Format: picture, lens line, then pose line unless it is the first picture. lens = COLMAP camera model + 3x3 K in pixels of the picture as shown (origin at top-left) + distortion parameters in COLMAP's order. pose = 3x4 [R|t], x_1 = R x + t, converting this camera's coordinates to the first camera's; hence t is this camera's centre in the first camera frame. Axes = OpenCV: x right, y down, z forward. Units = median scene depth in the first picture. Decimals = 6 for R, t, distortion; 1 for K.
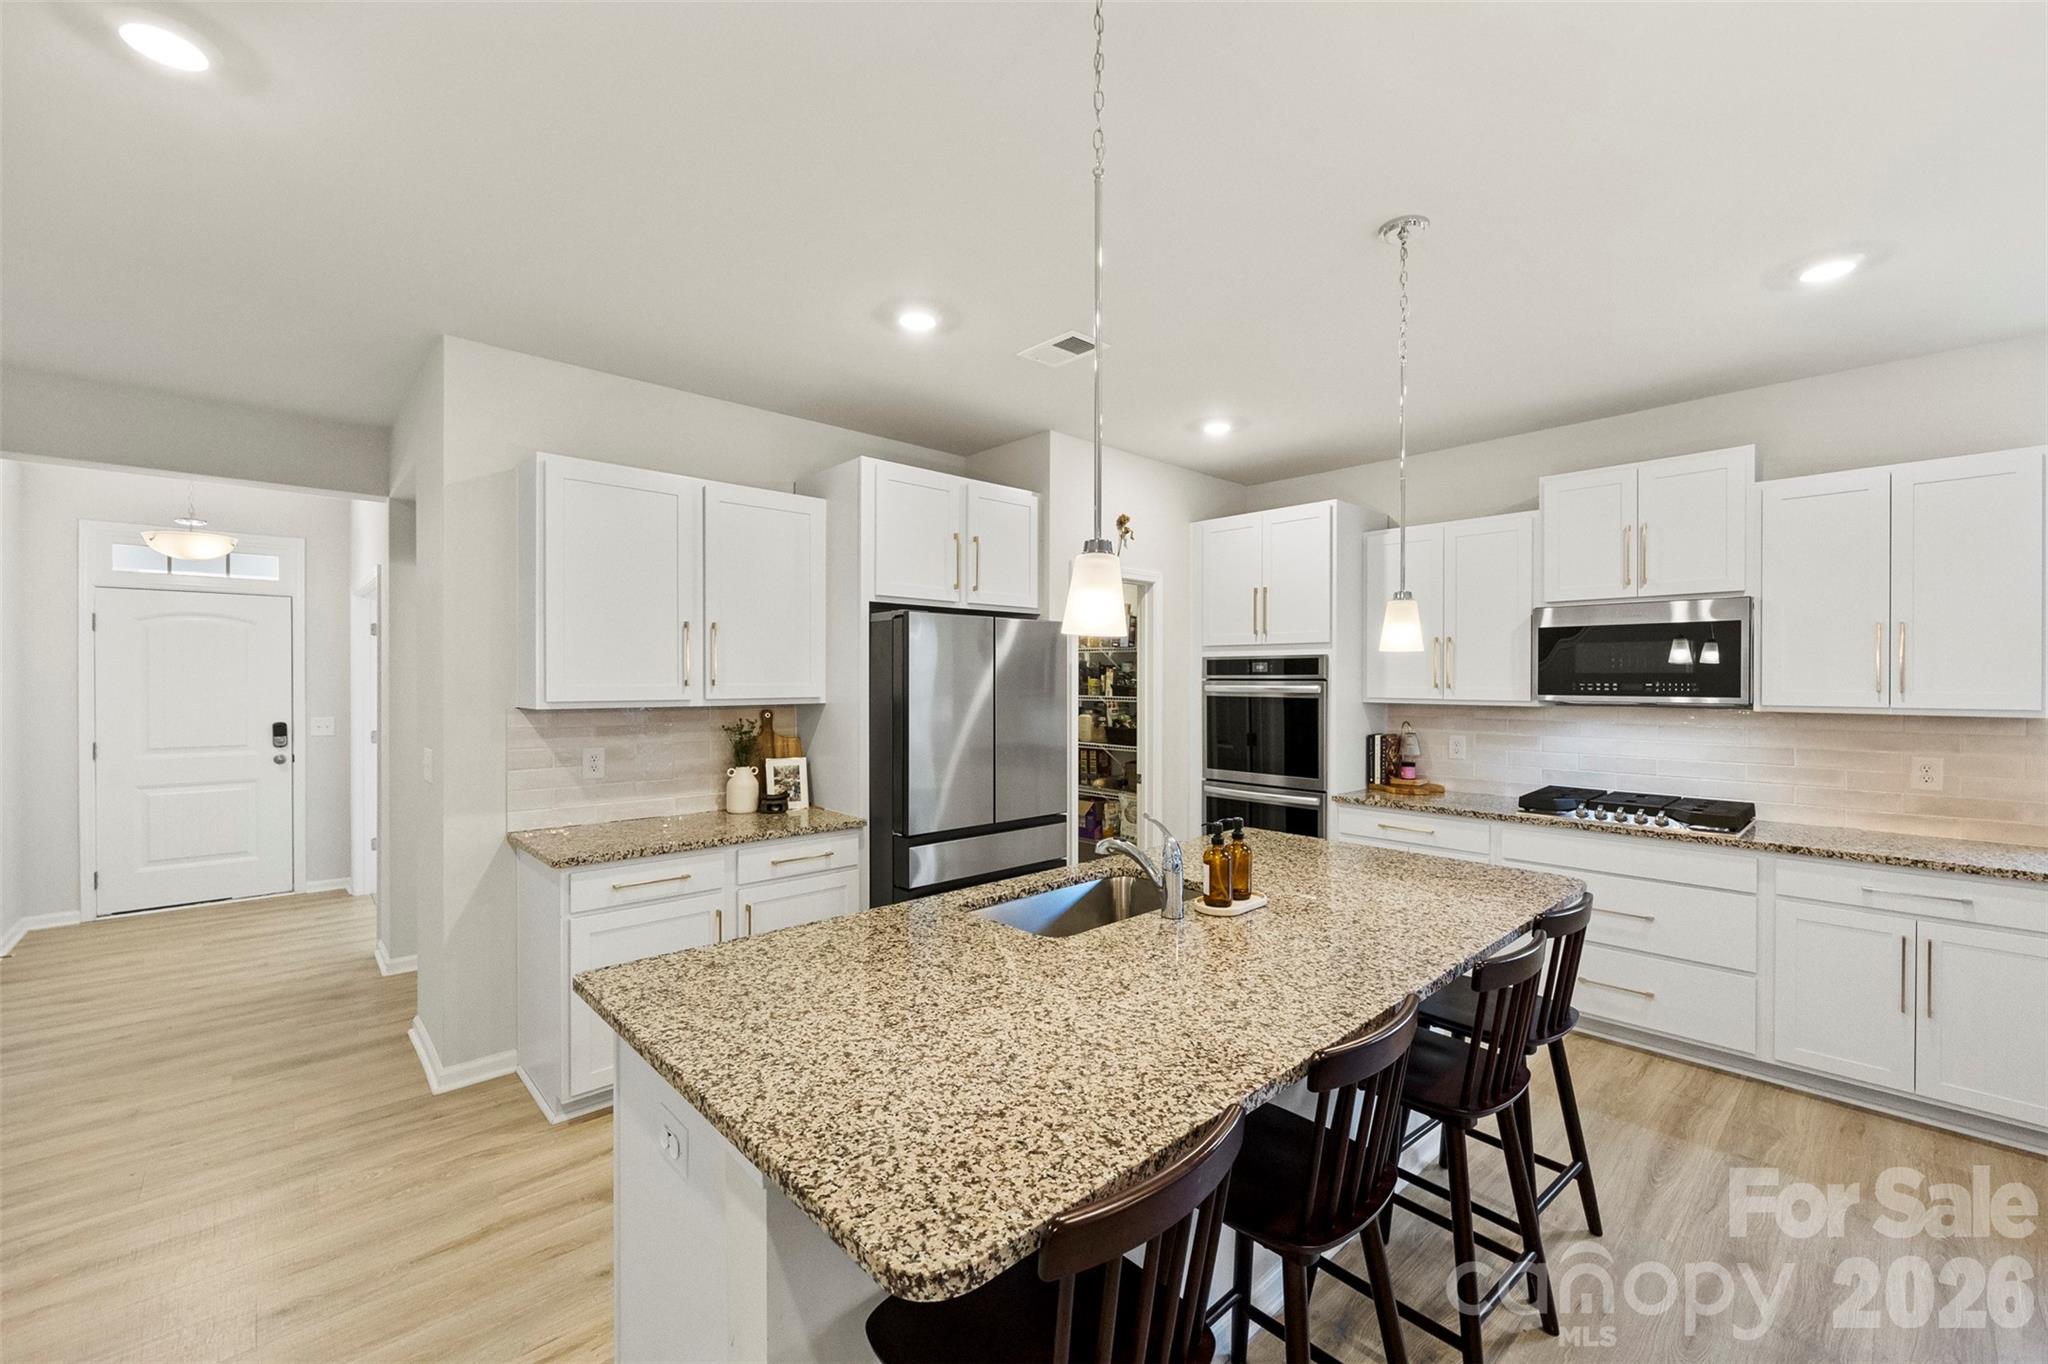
lens RADIAL K [[838.0, 0, 1036.4], [0, 838.0, 677.8], [0, 0, 1]] dist [-0.000697, -0.000905]
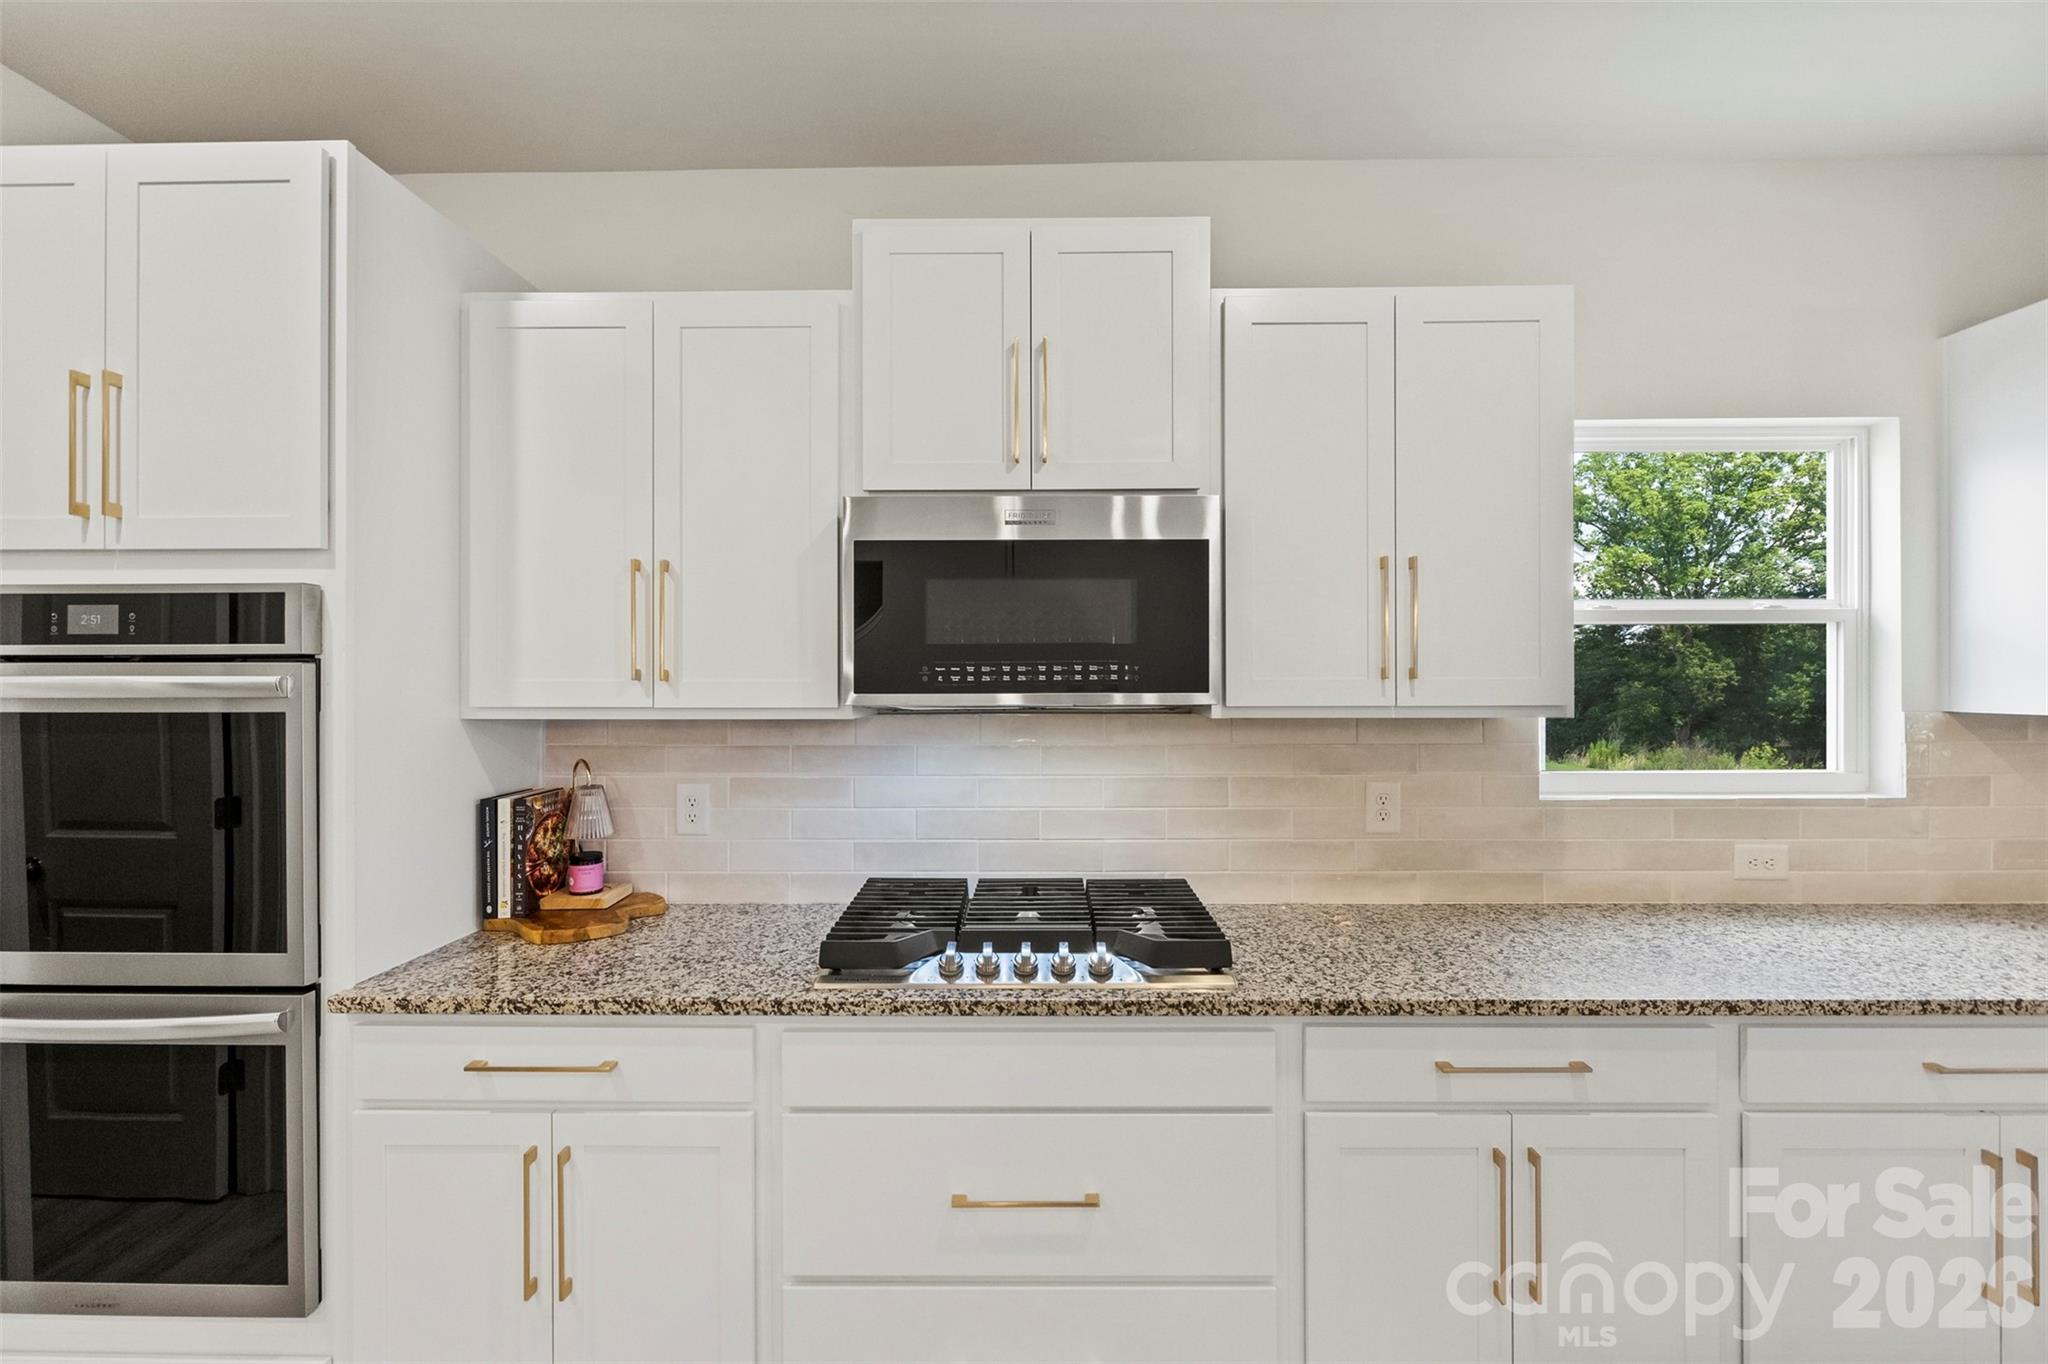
lens RADIAL K [[838.0, 0, 1032.5], [0, 838.0, 684.2], [0, 0, 1]] dist [-0.000697, -0.000905]
pose [[0.696119, -0.003071, 0.717920, 0.354254], [0.004859, 0.999988, -0.000434, 0.016356], [-0.717910, 0.003790, 0.696126, 0.637974]]
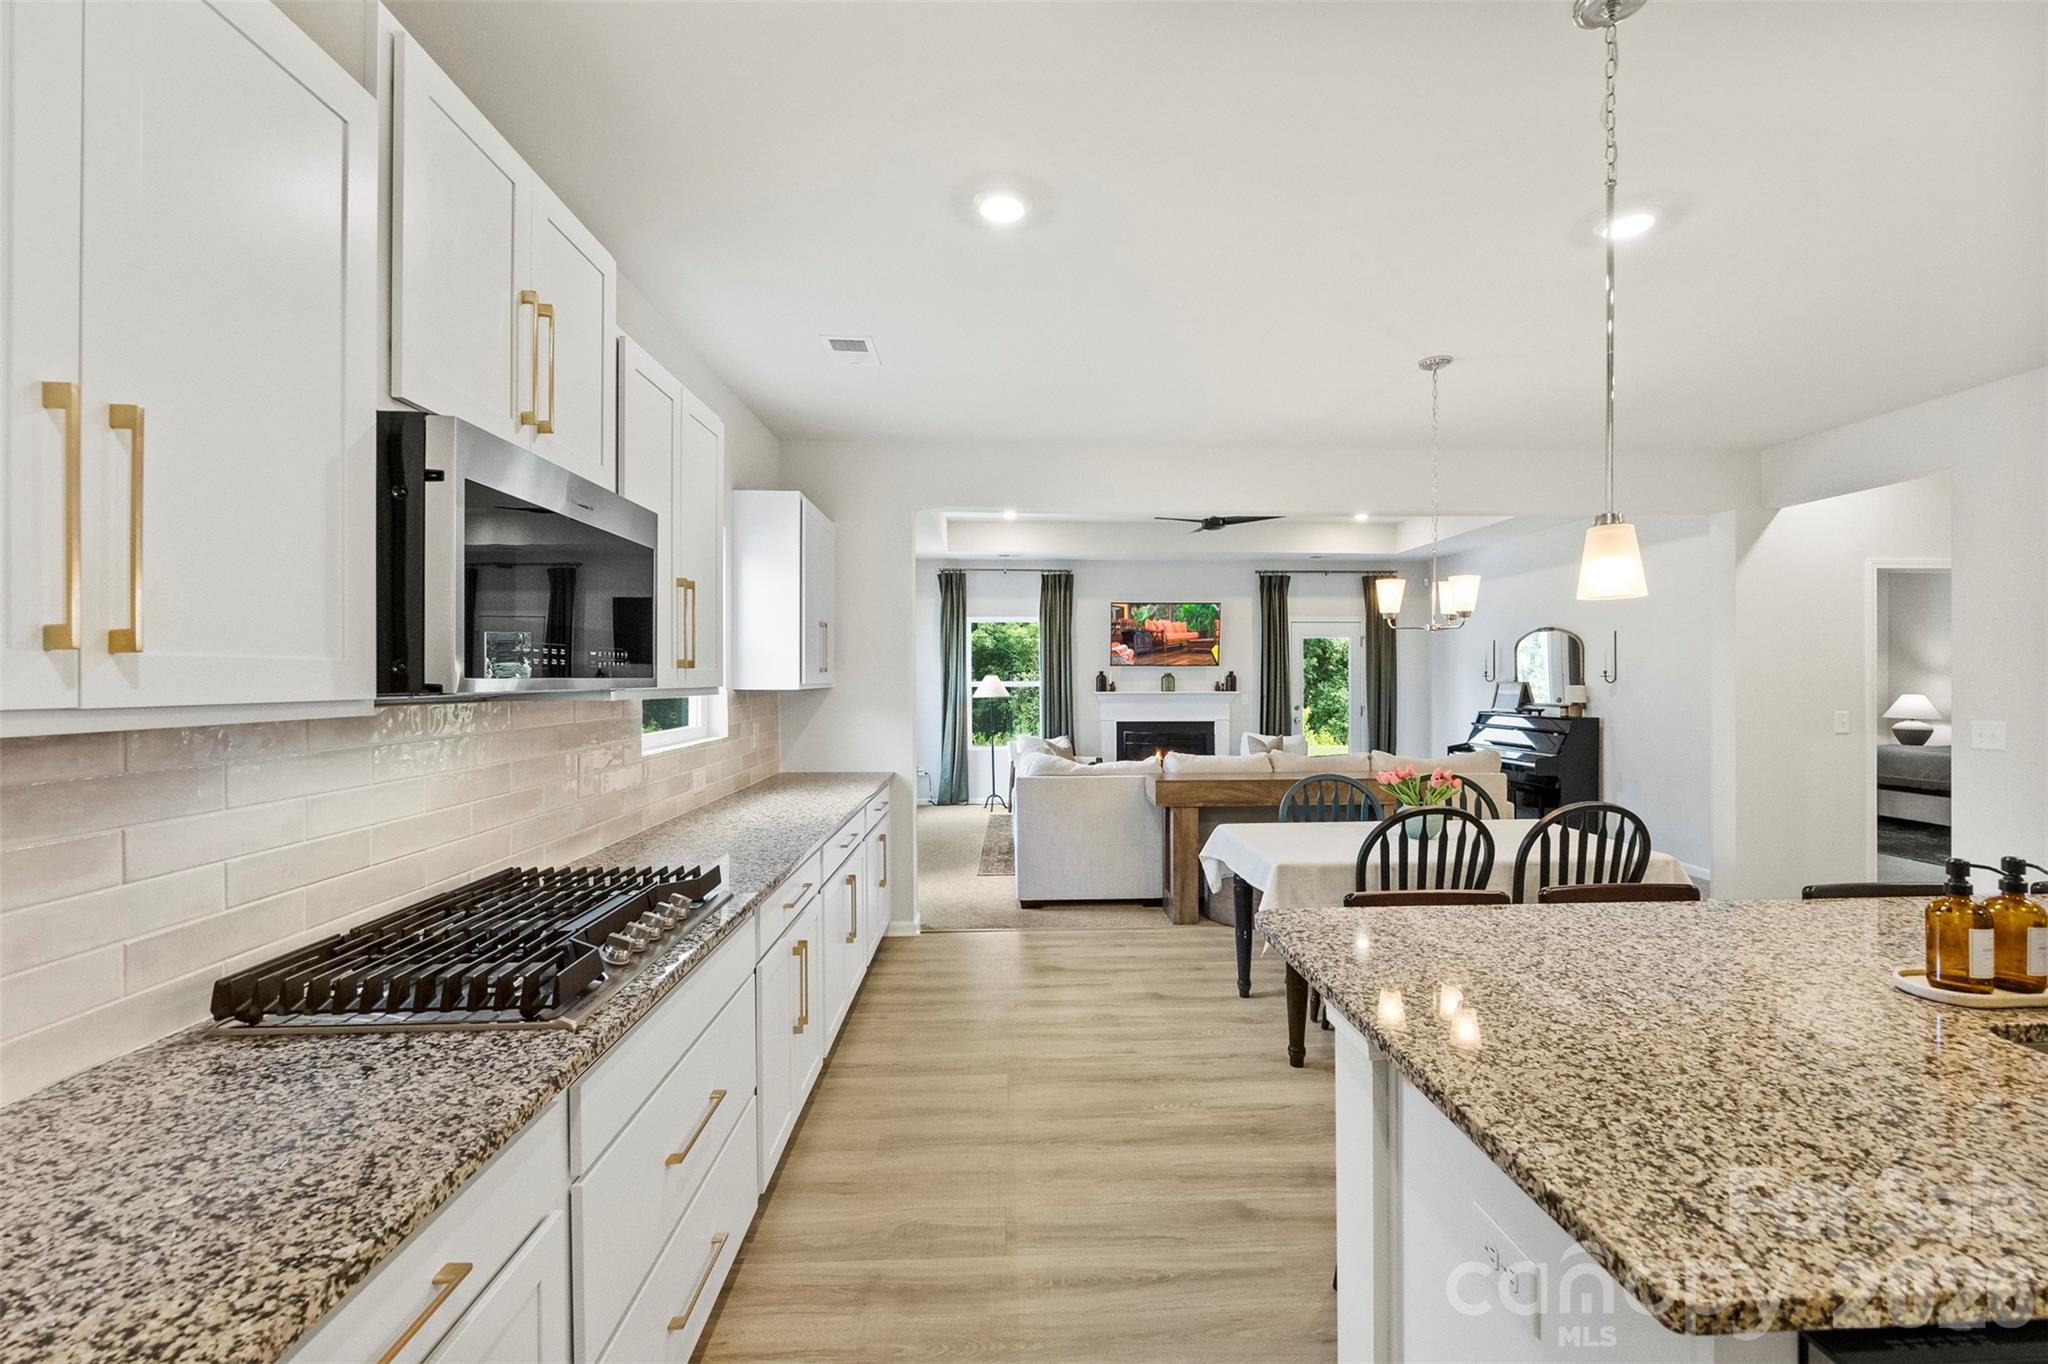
lens RADIAL K [[838.0, 0, 1033.2], [0, 838.0, 681.2], [0, 0, 1]] dist [-0.000697, -0.000905]
pose [[-0.757514, -0.003292, 0.652811, 0.208725], [0.001494, 0.999976, 0.006776, 0.020195], [-0.652817, 0.006108, -0.757491, 1.131077]]
